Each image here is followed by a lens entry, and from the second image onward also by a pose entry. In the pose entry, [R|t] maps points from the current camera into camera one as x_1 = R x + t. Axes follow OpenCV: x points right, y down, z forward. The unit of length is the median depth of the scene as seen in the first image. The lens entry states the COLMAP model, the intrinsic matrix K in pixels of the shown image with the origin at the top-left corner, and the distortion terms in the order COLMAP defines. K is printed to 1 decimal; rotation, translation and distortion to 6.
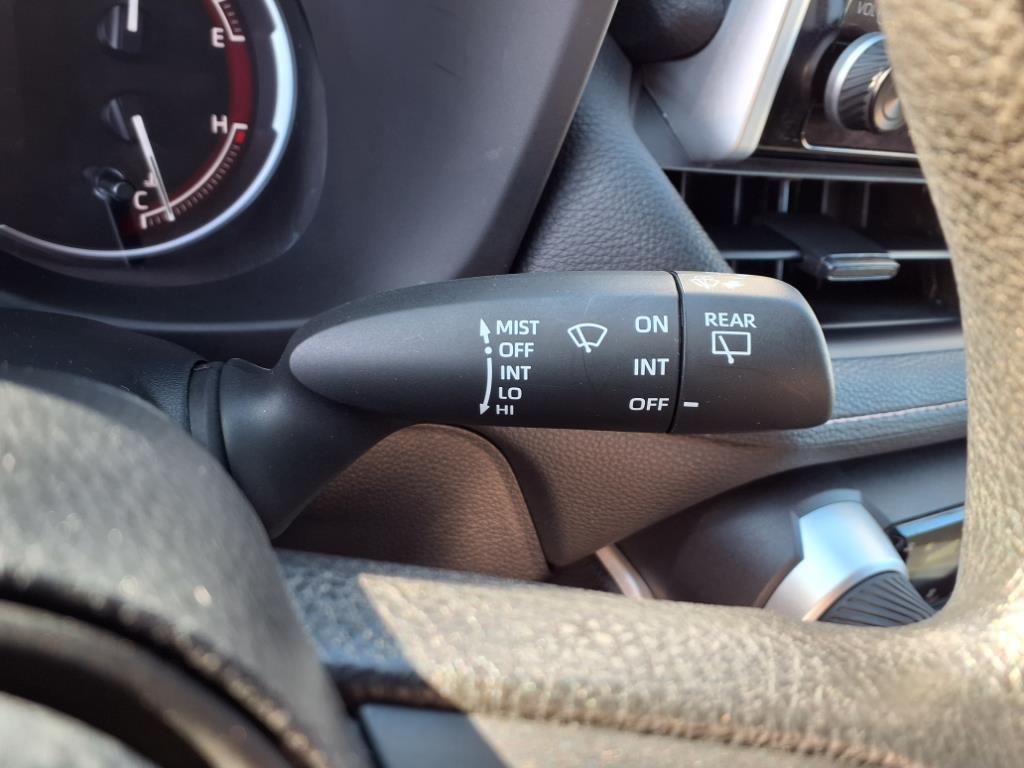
lens RADIAL K [[846.2, 0, 512.0], [0, 846.2, 384.0], [0, 0, 1]] dist [-0.004452, -0.010588]
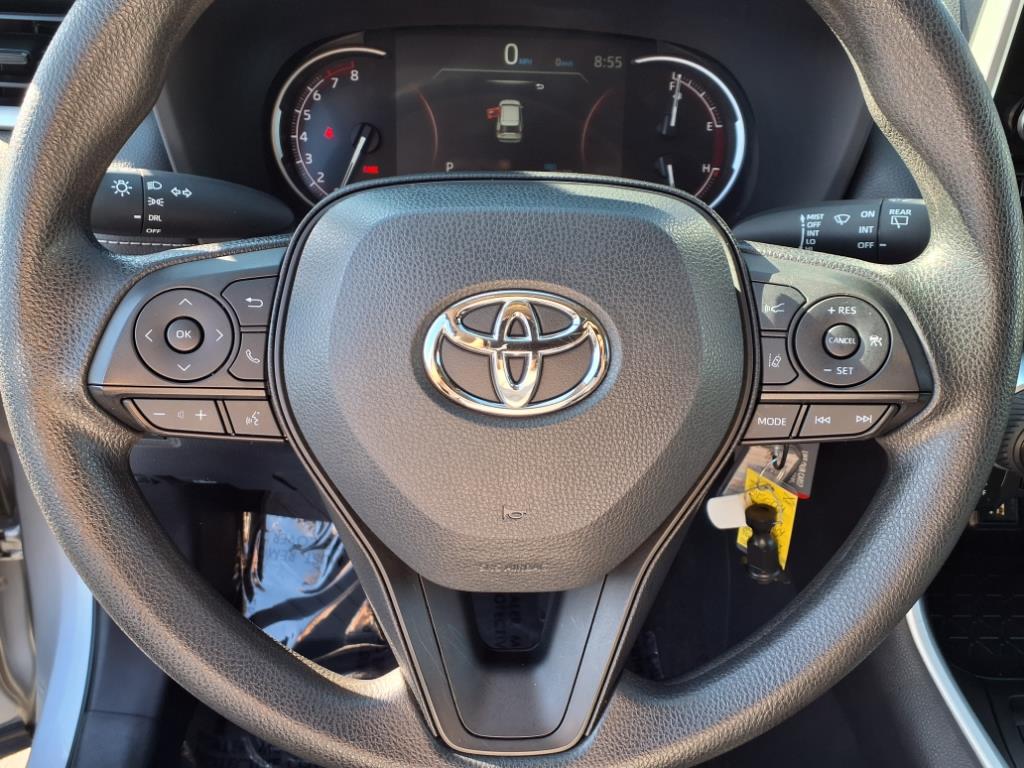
lens RADIAL K [[846.2, 0, 512.0], [0, 846.2, 384.0], [0, 0, 1]] dist [-0.004452, -0.010588]
pose [[0.871221, 0.065140, -0.486550, 0.302494], [-0.113151, 0.991115, -0.069917, 0.450465], [0.477672, 0.115967, 0.870851, -1.044963]]
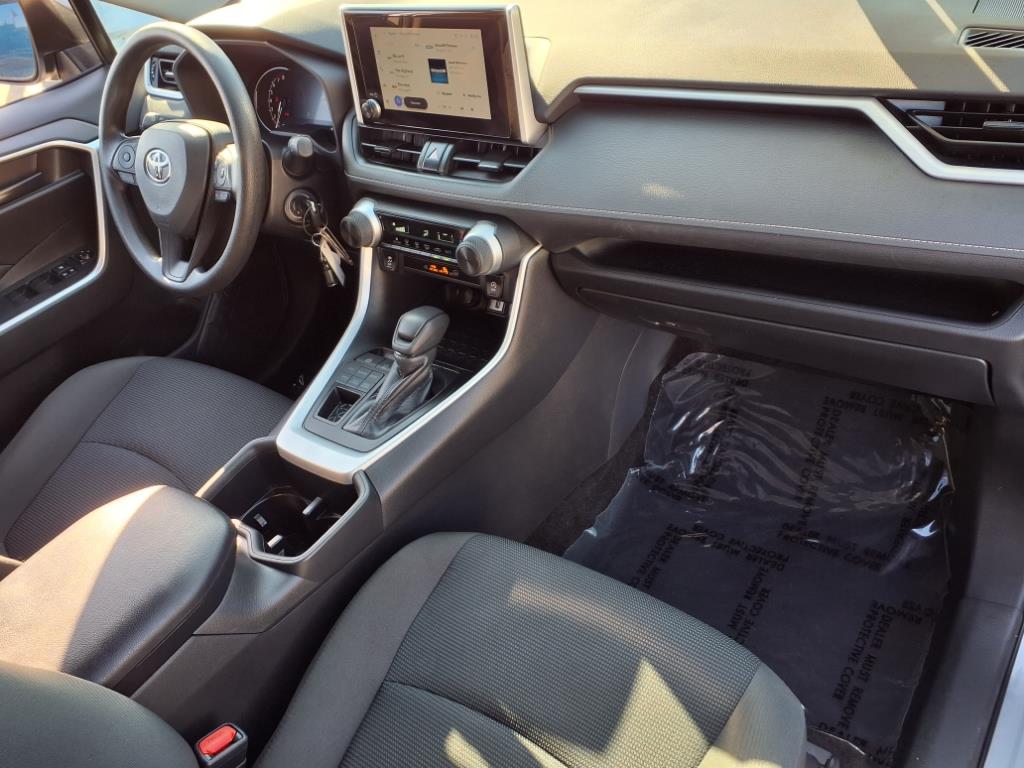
lens RADIAL K [[809.0, 0, 512.0], [0, 809.0, 384.0], [0, 0, 1]] dist [0.084560, -0.177801]
pose [[0.375580, 0.280179, -0.883425, 4.865176], [-0.308362, 0.936678, 0.165971, 0.096163], [0.873987, 0.210079, 0.438194, -0.050861]]
